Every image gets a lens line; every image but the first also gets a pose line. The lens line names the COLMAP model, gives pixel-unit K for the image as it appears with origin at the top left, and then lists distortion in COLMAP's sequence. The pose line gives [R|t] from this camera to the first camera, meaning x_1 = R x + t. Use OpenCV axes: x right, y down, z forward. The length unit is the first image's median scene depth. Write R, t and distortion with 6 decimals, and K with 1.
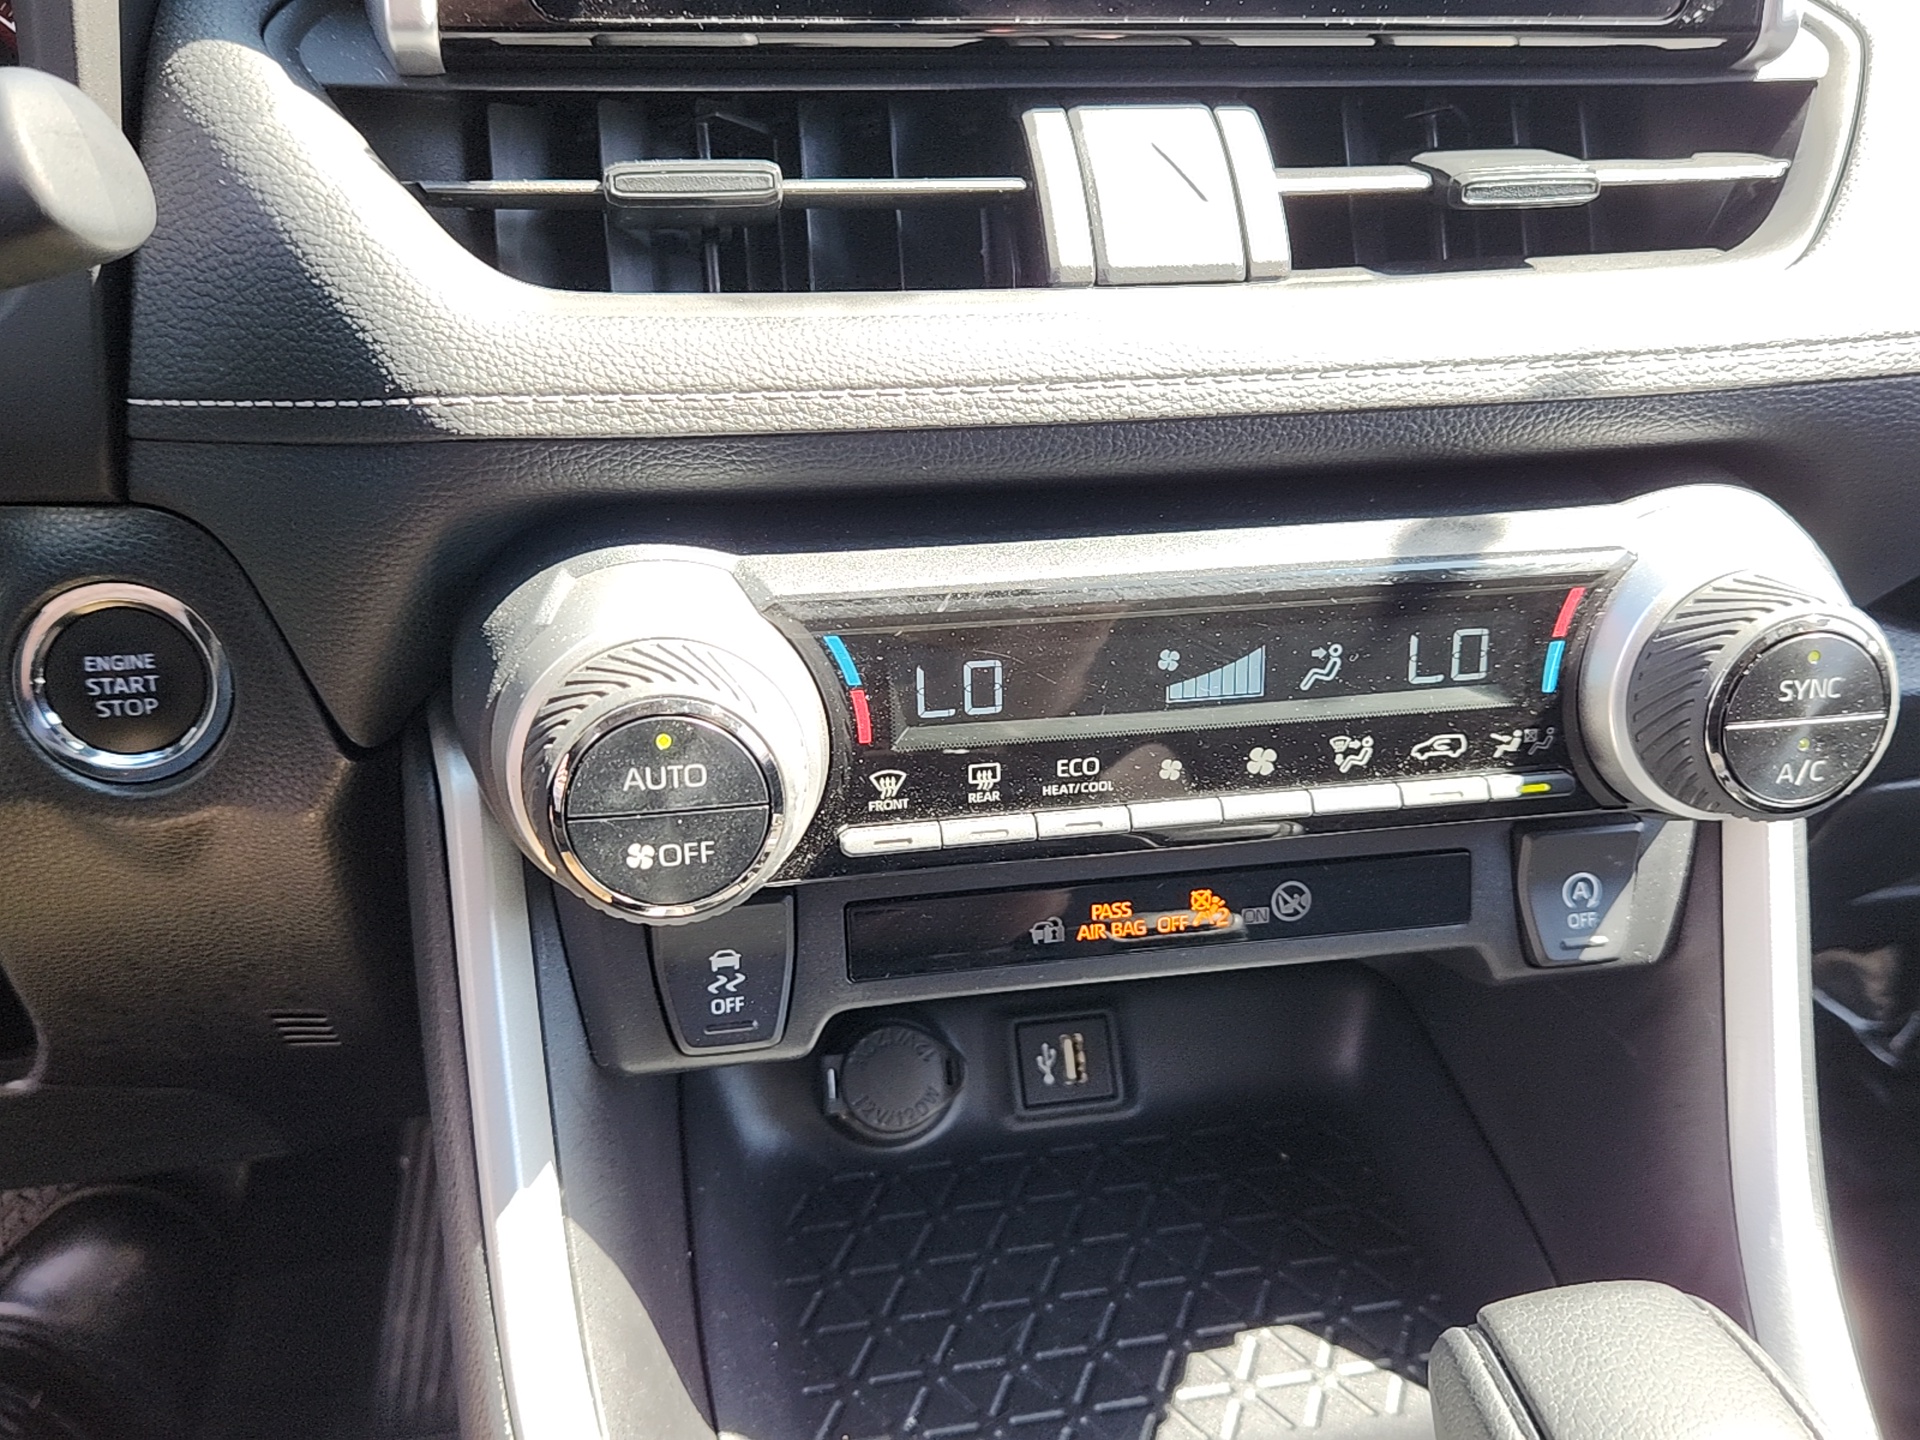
lens RADIAL K [[1793.5, 0, 970.2], [0, 1793.5, 722.1], [0, 0, 1]] dist [0.027480, 0.000000]
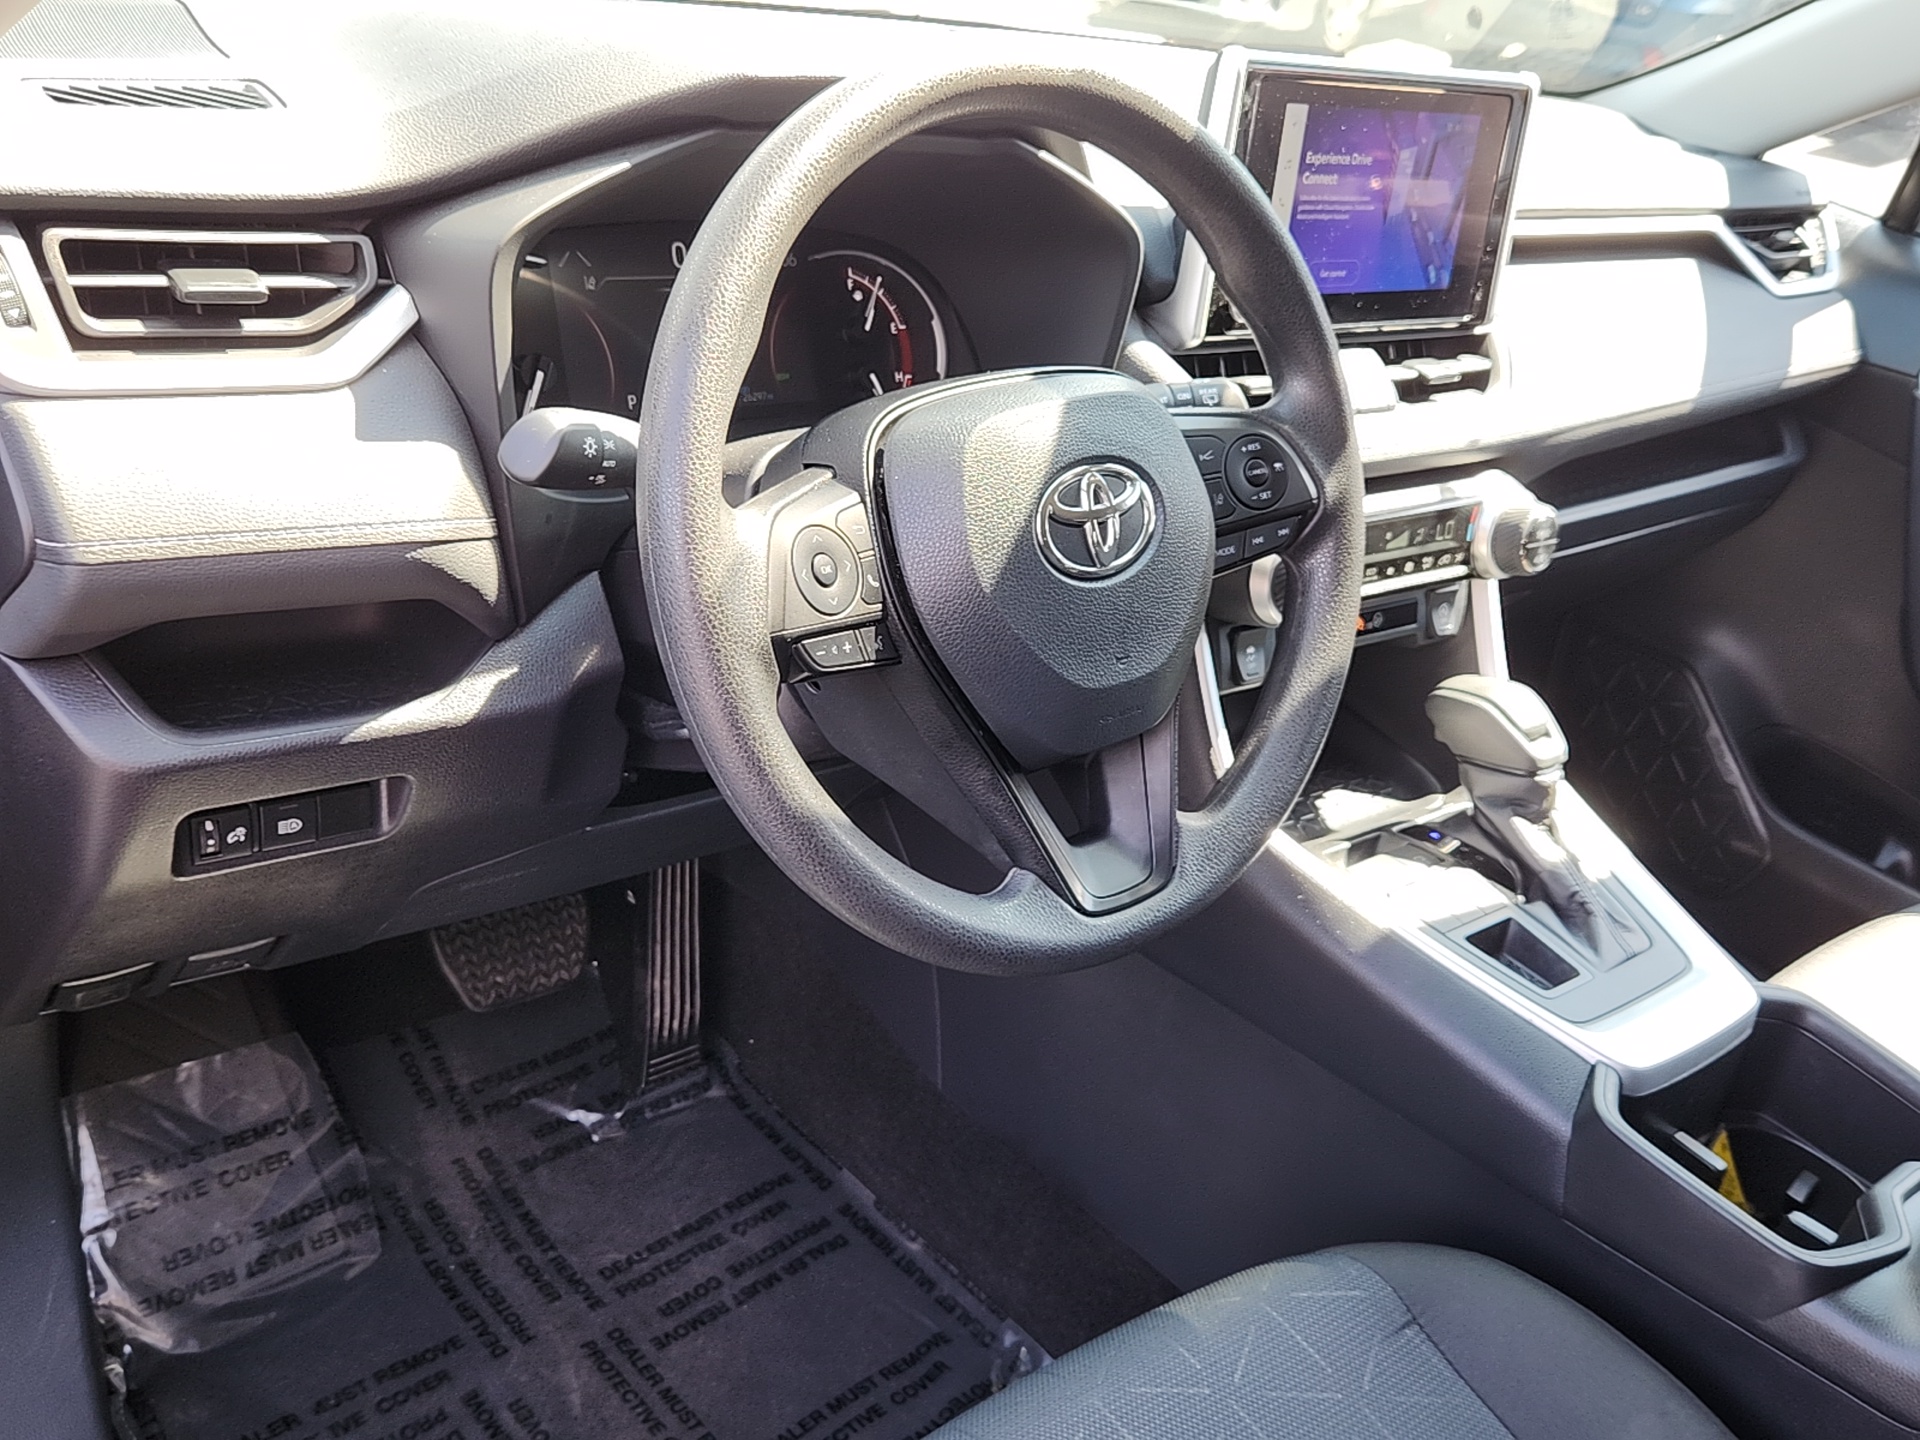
lens RADIAL K [[1793.5, 0, 958.0], [0, 1793.5, 723.4], [0, 0, 1]] dist [0.027480, 0.000000]
pose [[0.869253, -0.101013, 0.483937, -2.057425], [0.078973, 0.994704, 0.065775, 0.025213], [-0.488018, -0.018957, 0.872627, -1.348222]]
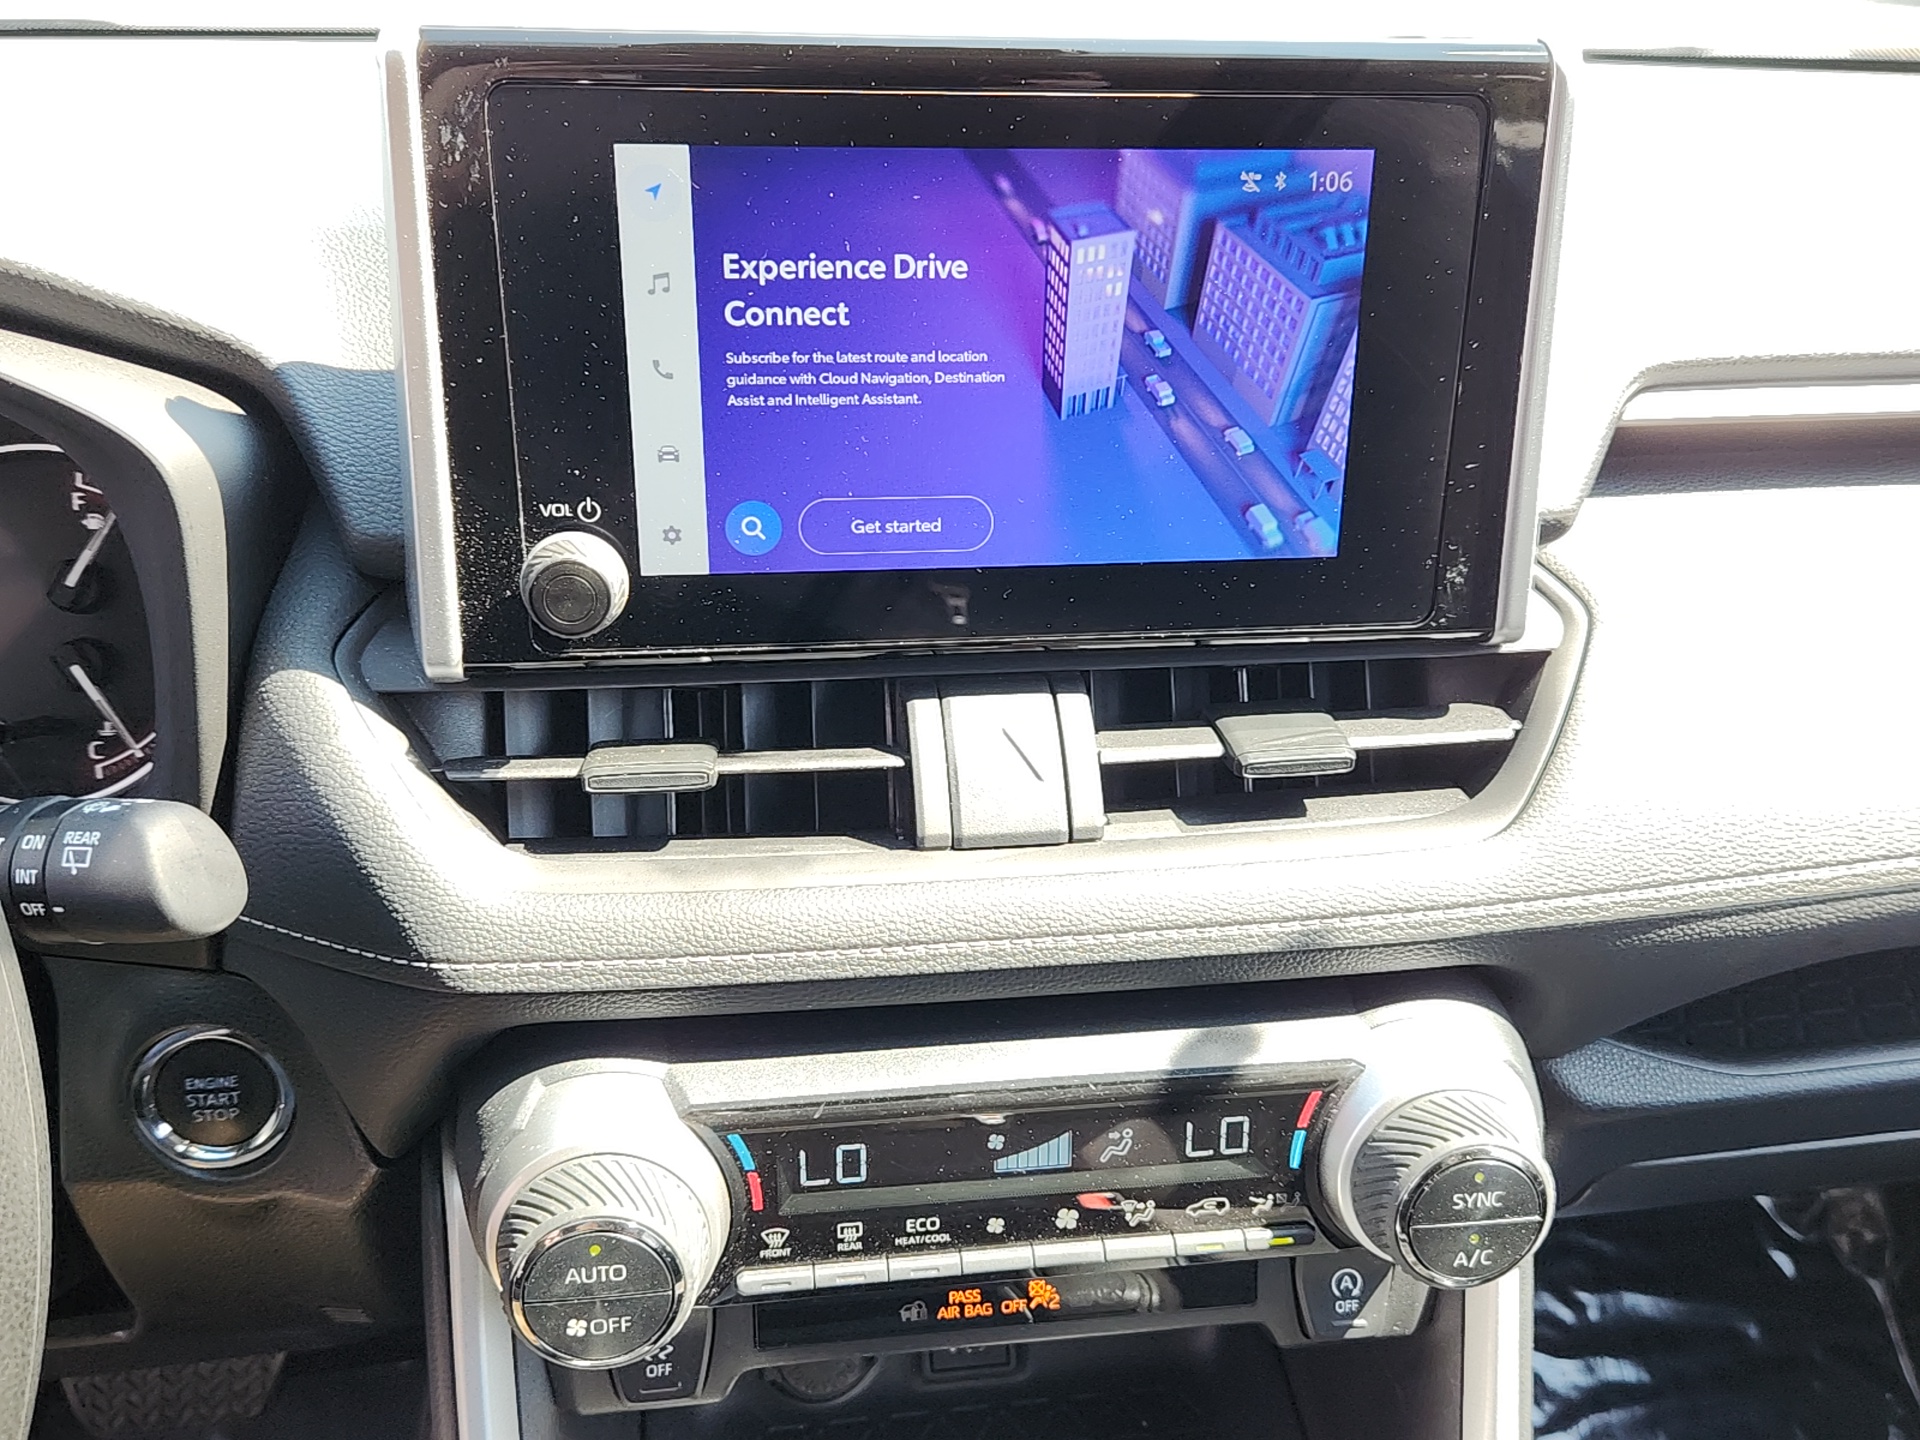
lens RADIAL K [[1793.5, 0, 968.4], [0, 1793.5, 686.8], [0, 0, 1]] dist [0.027480, 0.000000]
pose [[0.998516, 0.033882, -0.042625, 0.133422], [-0.033991, 0.999420, -0.001828, -0.358983], [0.042539, 0.003274, 0.999089, -0.309363]]
